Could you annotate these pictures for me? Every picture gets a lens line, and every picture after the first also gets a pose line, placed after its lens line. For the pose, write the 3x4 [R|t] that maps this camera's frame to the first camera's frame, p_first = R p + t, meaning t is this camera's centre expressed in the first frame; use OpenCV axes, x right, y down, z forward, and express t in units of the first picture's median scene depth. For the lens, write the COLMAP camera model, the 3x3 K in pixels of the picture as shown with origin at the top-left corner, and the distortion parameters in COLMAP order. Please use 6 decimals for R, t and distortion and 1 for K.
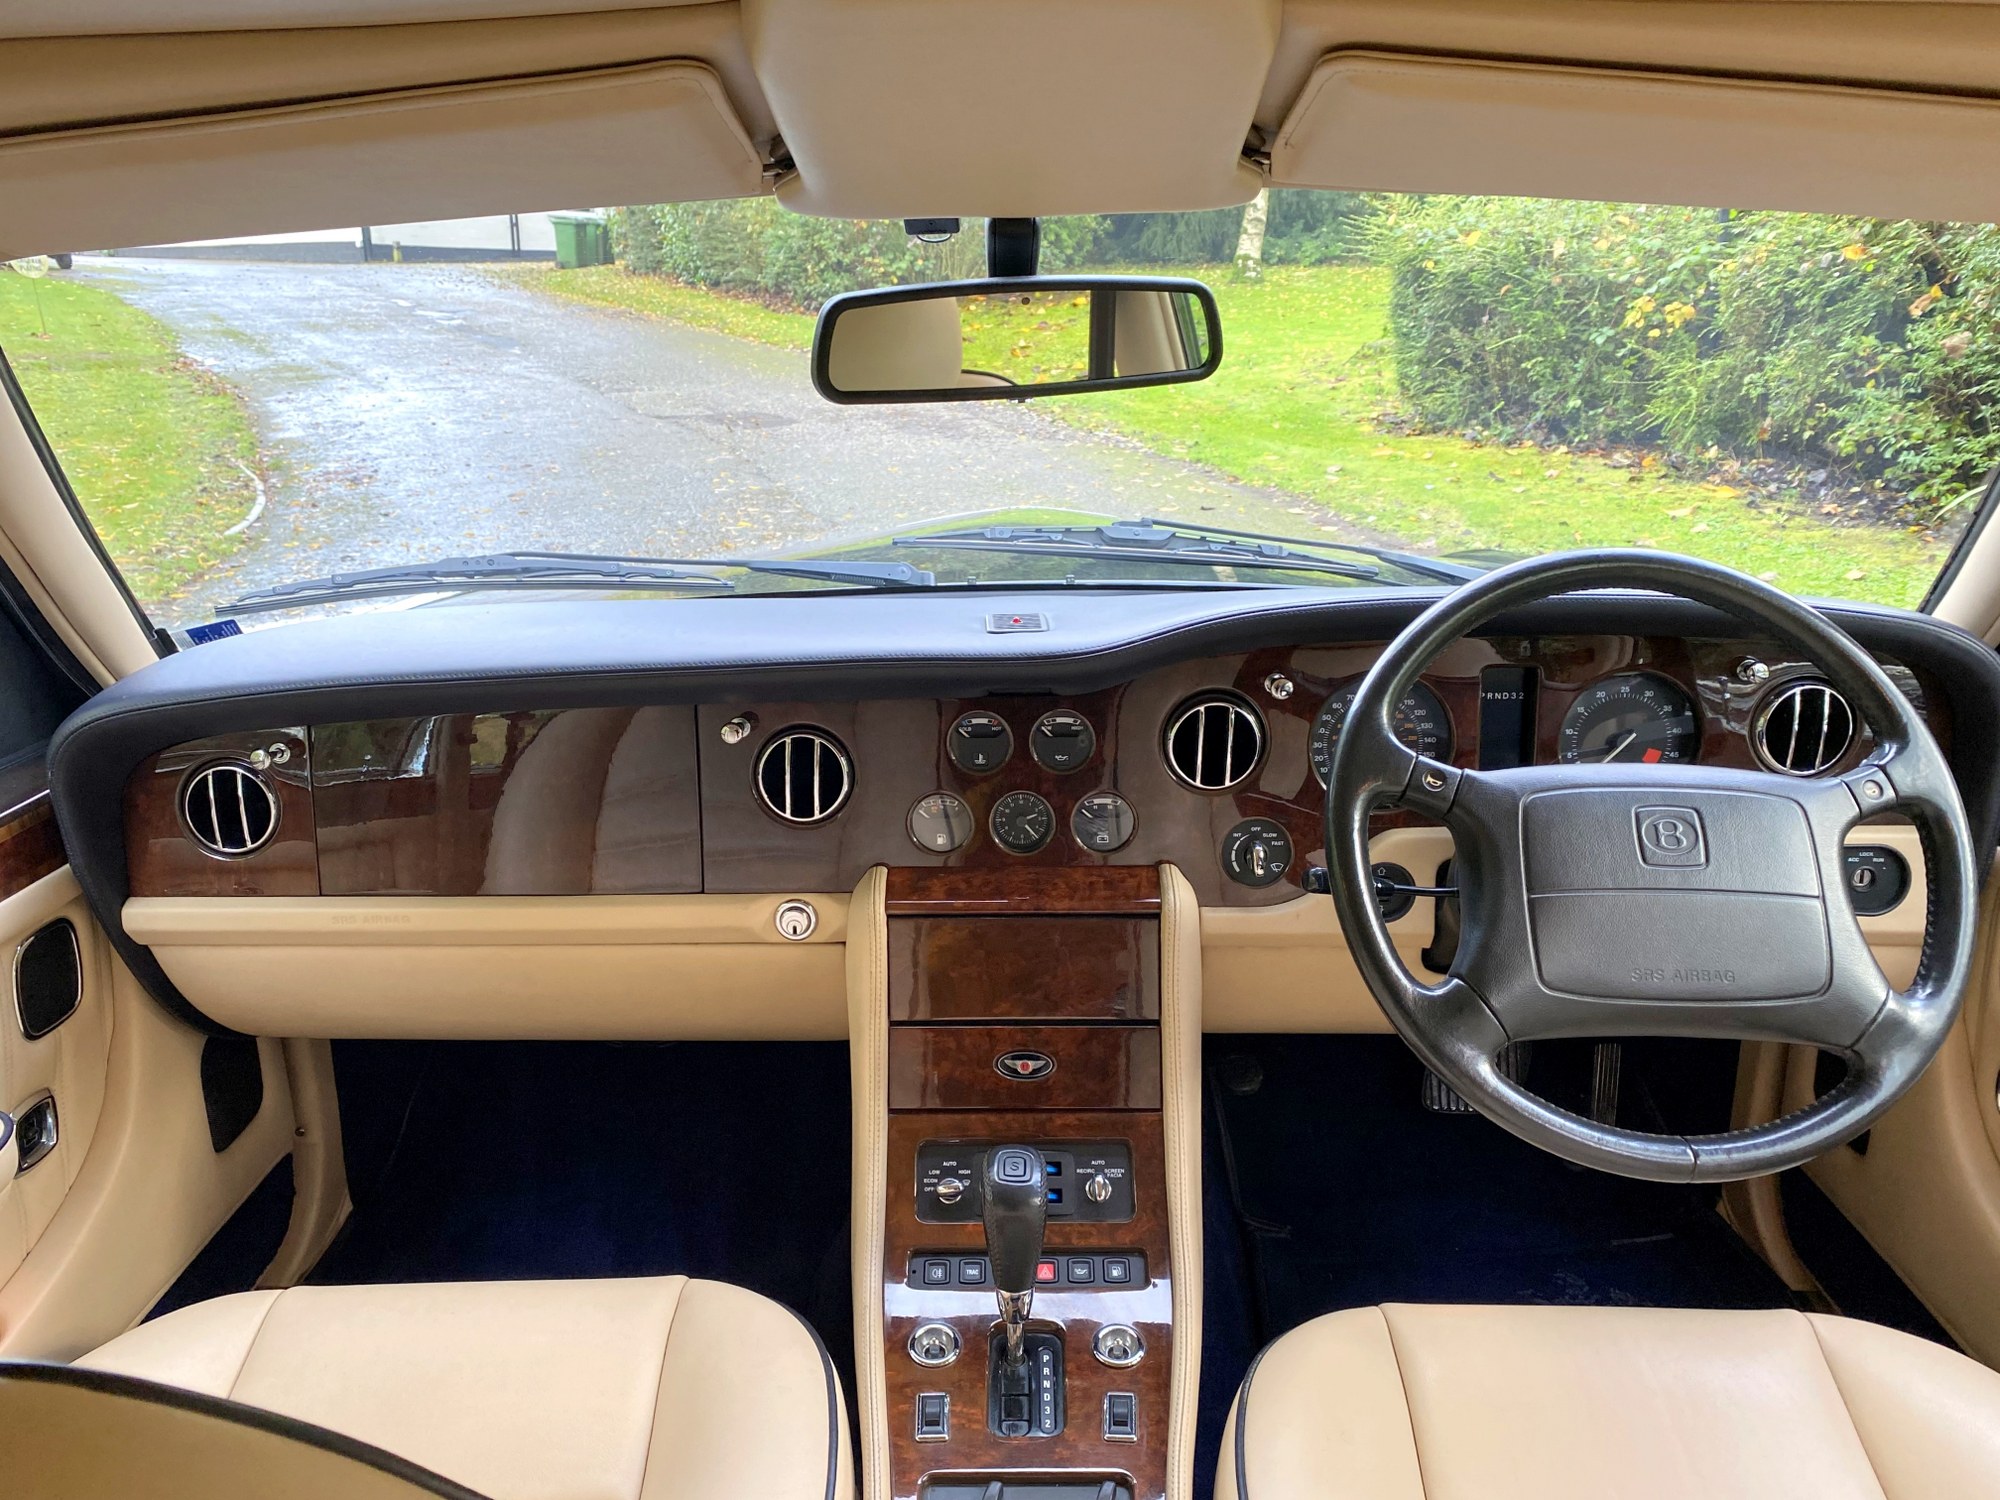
lens RADIAL K [[1525.8, 0, 990.5], [0, 1525.8, 741.8], [0, 0, 1]] dist [0.090331, -0.151557]
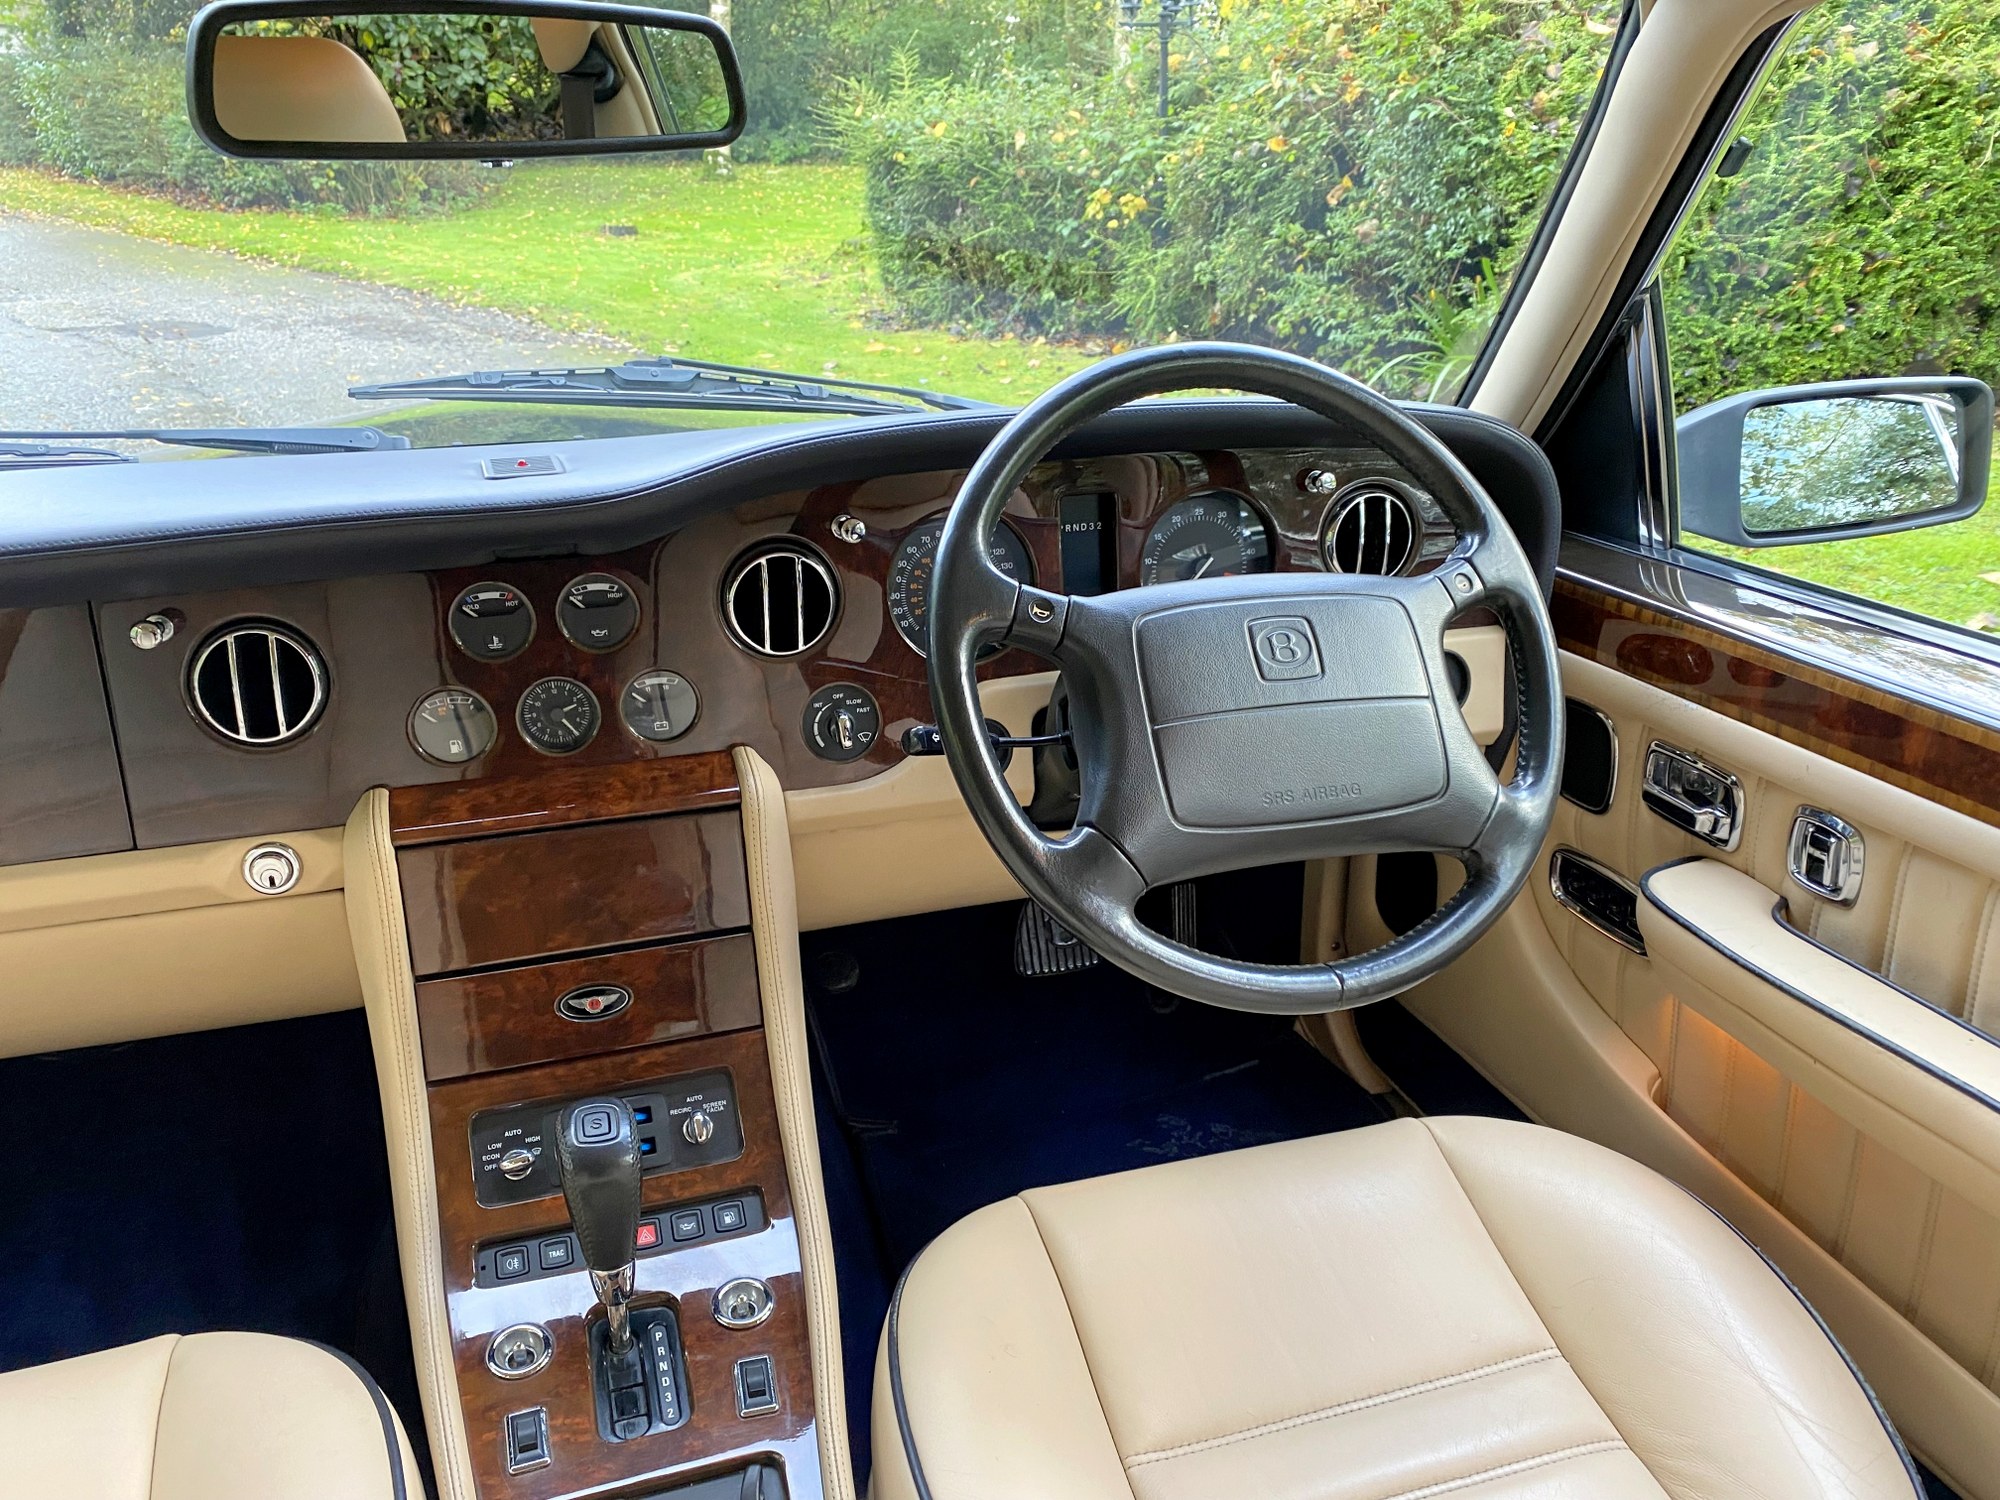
lens RADIAL K [[1526.1, 0, 993.2], [0, 1526.1, 762.0], [0, 0, 1]] dist [0.024422, -0.024586]
pose [[0.948057, -0.111213, 0.298026, -0.004817], [0.089077, 0.992227, 0.086900, 0.026457], [-0.305373, -0.055839, 0.950594, 0.140239]]
